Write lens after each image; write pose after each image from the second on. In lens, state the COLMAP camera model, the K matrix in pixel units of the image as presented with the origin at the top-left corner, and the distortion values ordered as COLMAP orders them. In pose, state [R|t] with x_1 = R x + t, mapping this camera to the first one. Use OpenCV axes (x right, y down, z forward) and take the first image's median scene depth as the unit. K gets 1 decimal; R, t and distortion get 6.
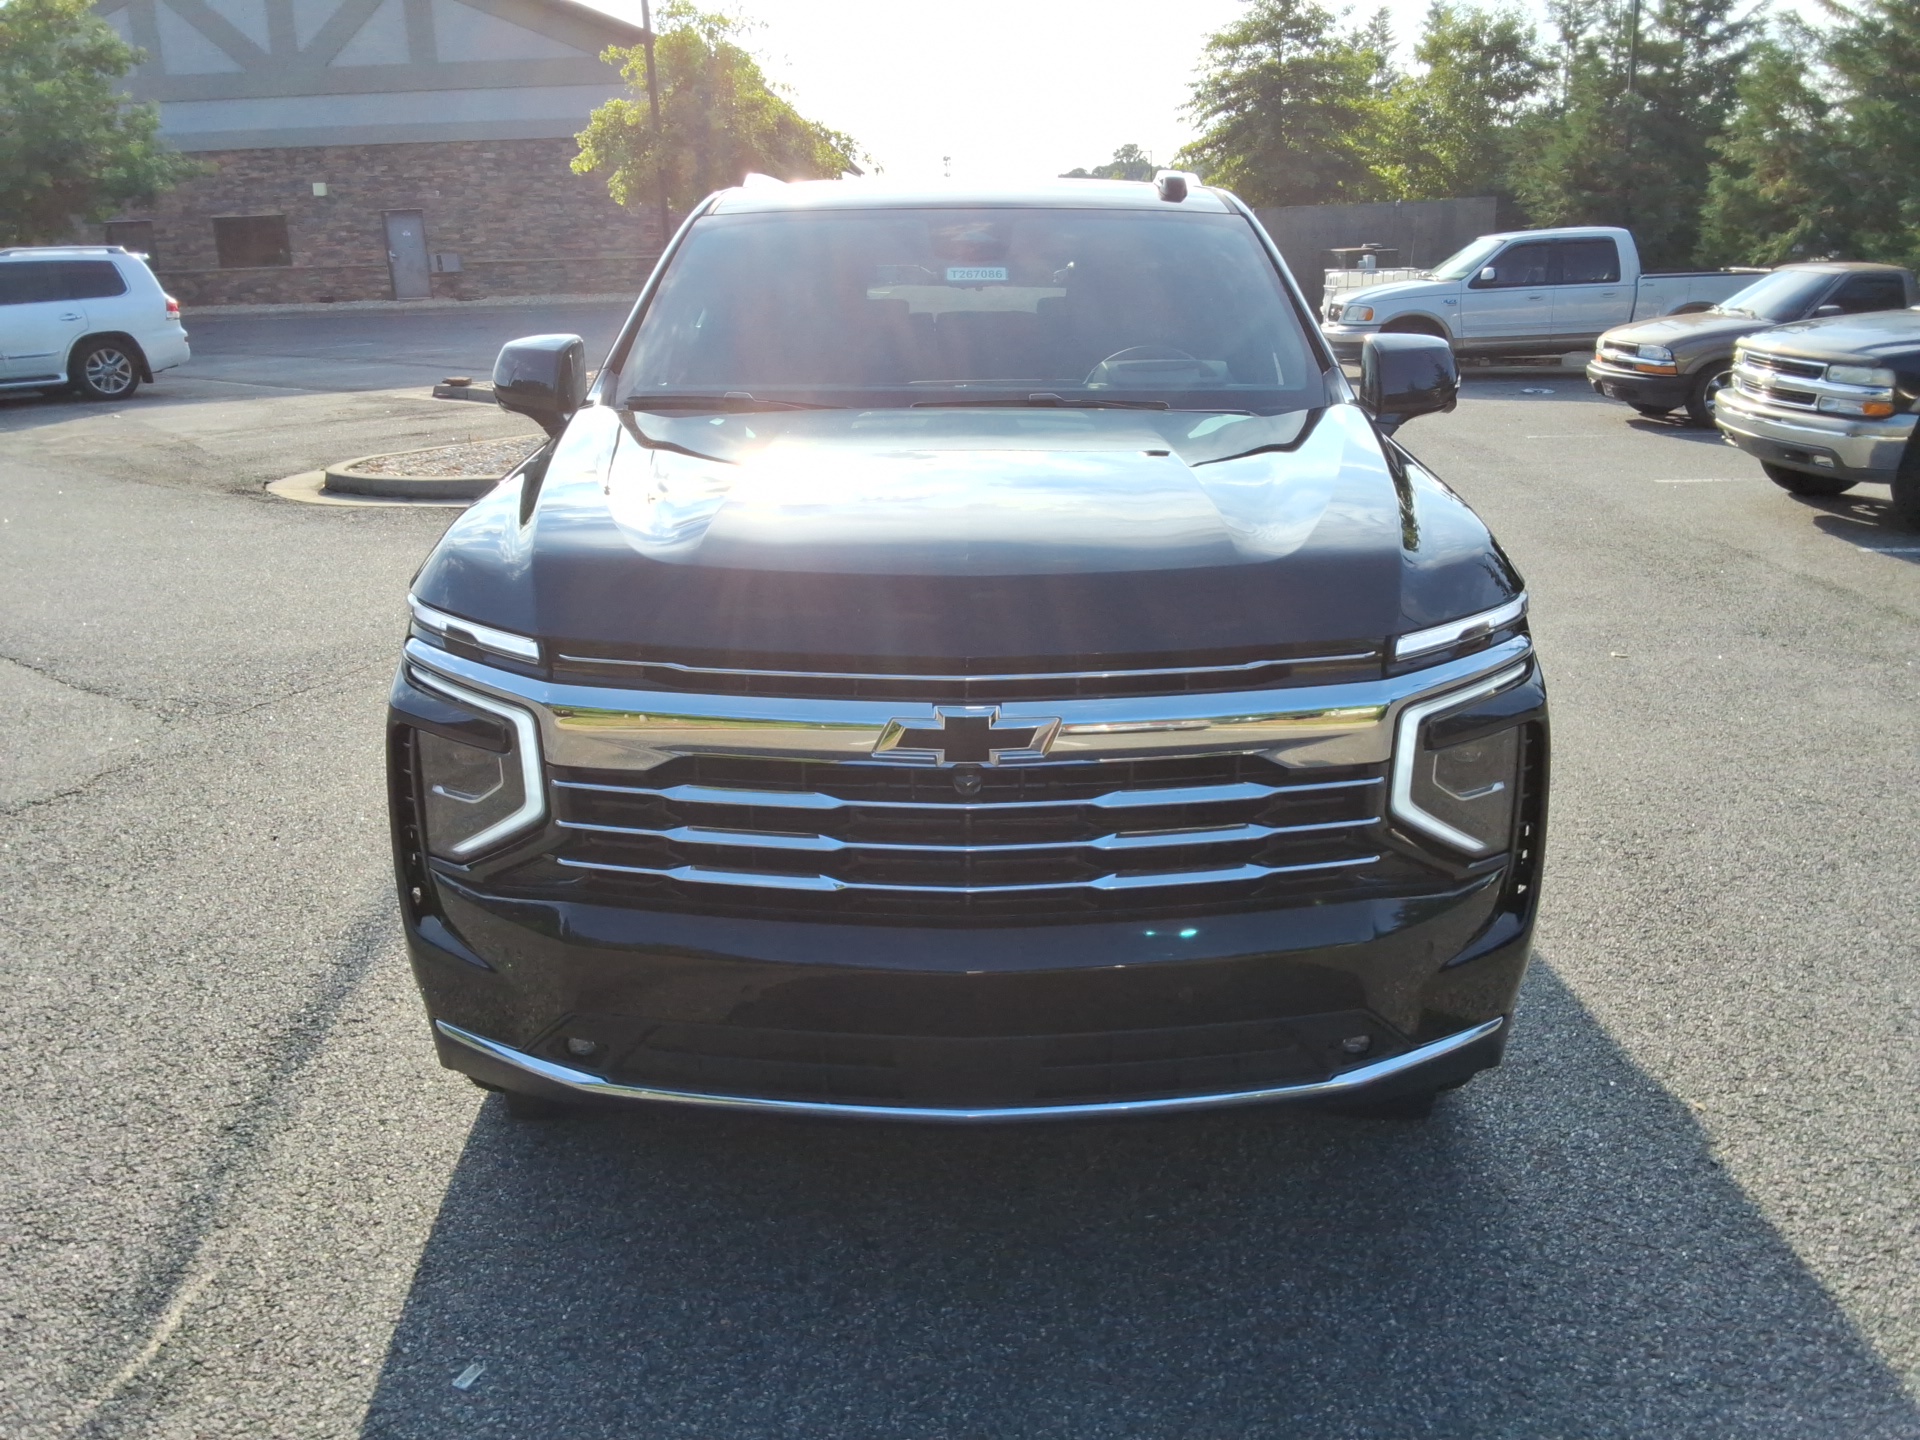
lens RADIAL K [[1535.9, 0, 969.5], [0, 1535.9, 714.1], [0, 0, 1]] dist [0.110344, -0.167603]
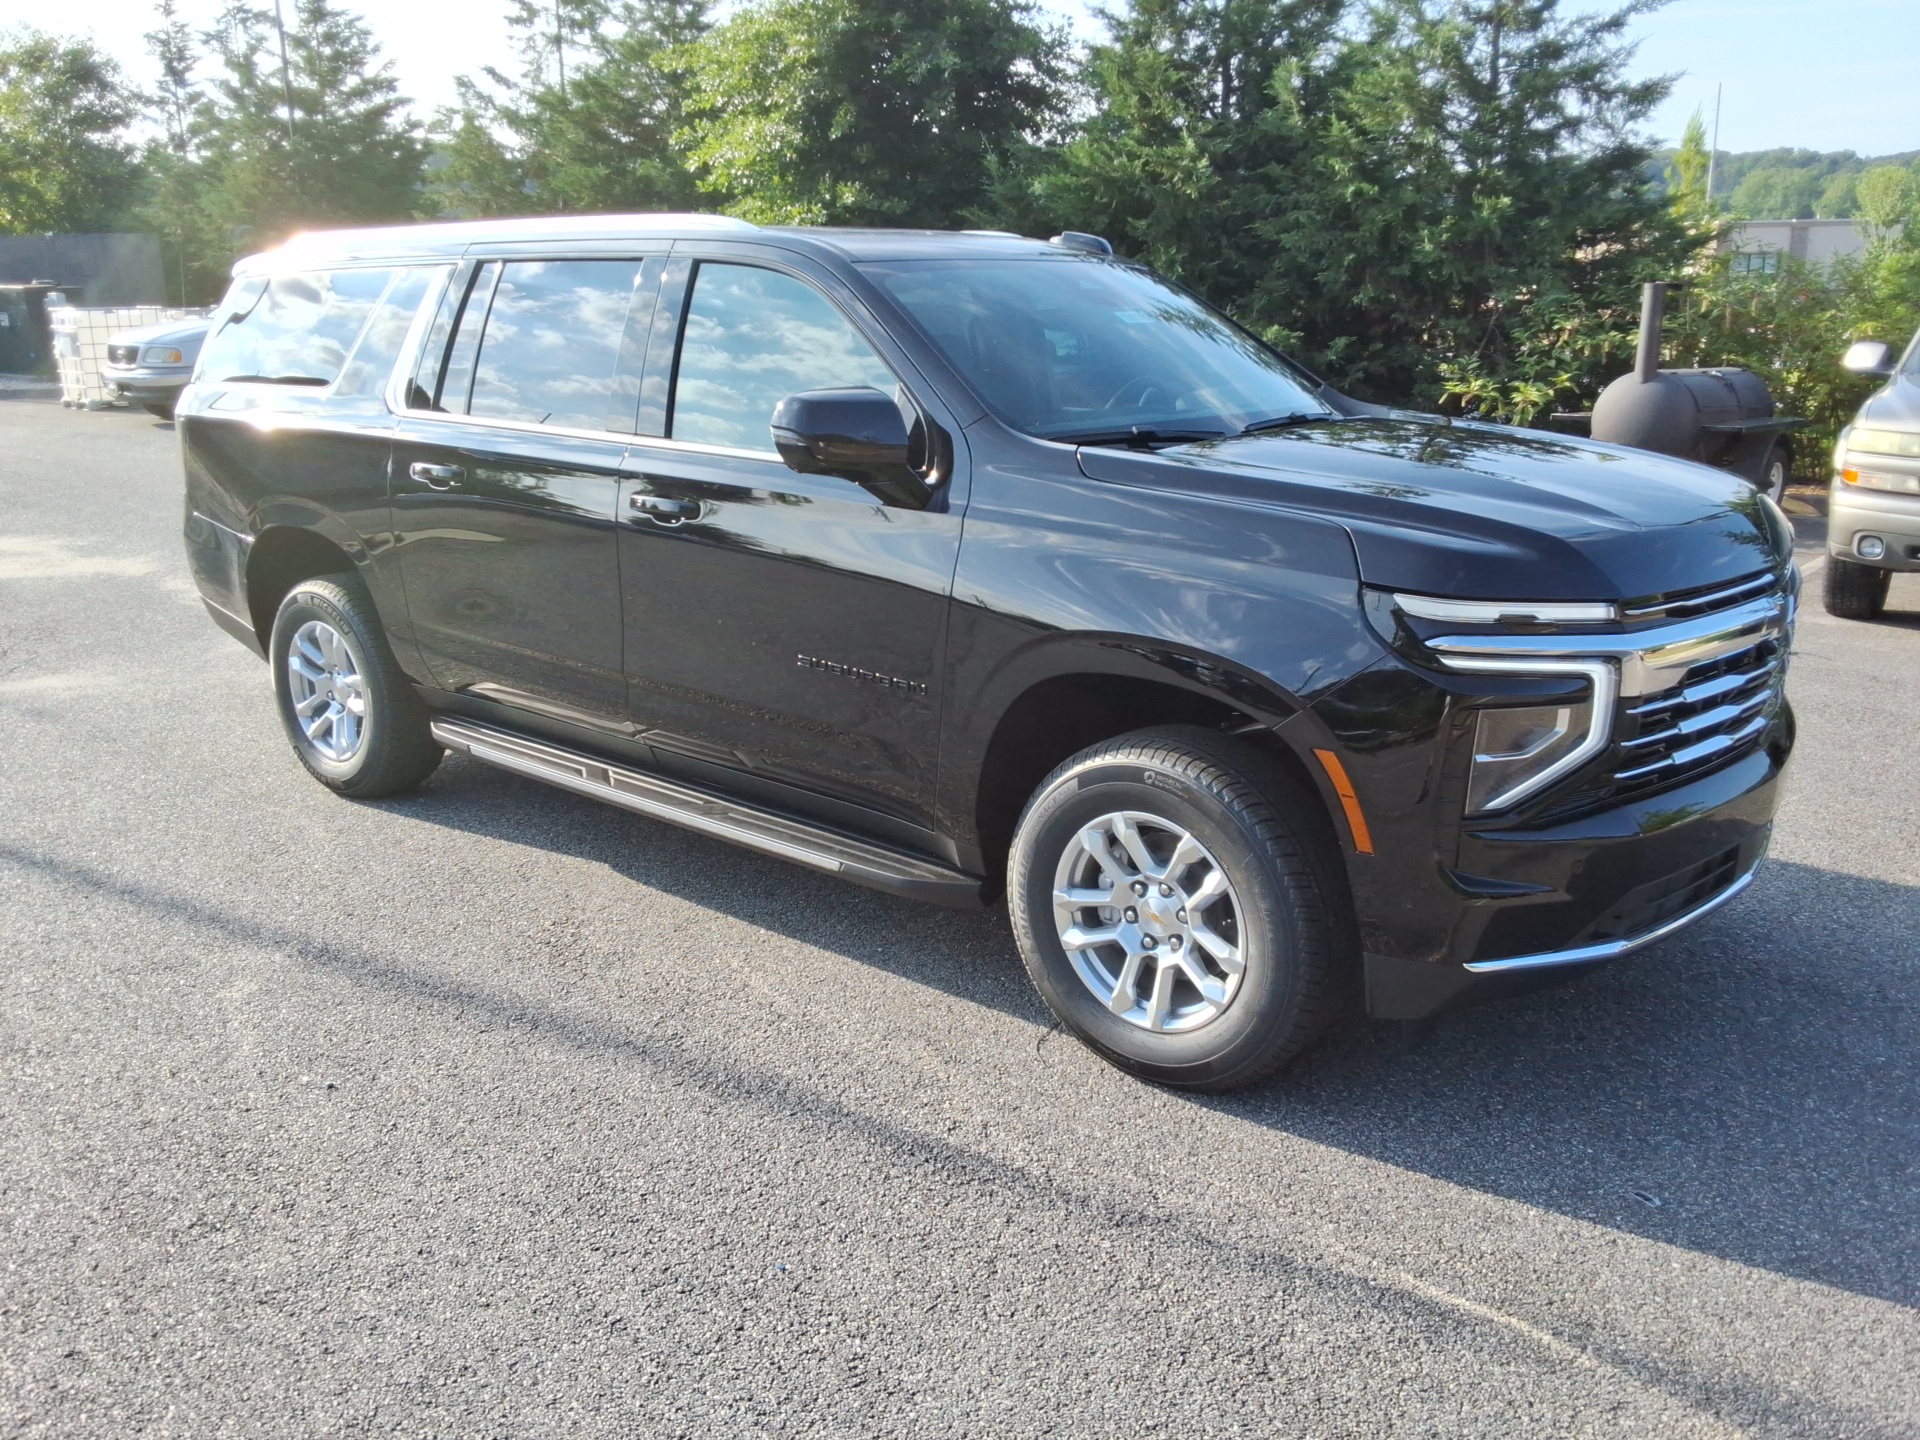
lens RADIAL K [[1535.9, 0, 969.5], [0, 1535.9, 714.1], [0, 0, 1]] dist [0.110344, -0.167603]
pose [[0.624746, -0.195115, 0.756057, -0.173178], [0.213018, 0.974137, 0.075374, -0.018224], [-0.751210, 0.113965, 0.650151, 0.063027]]
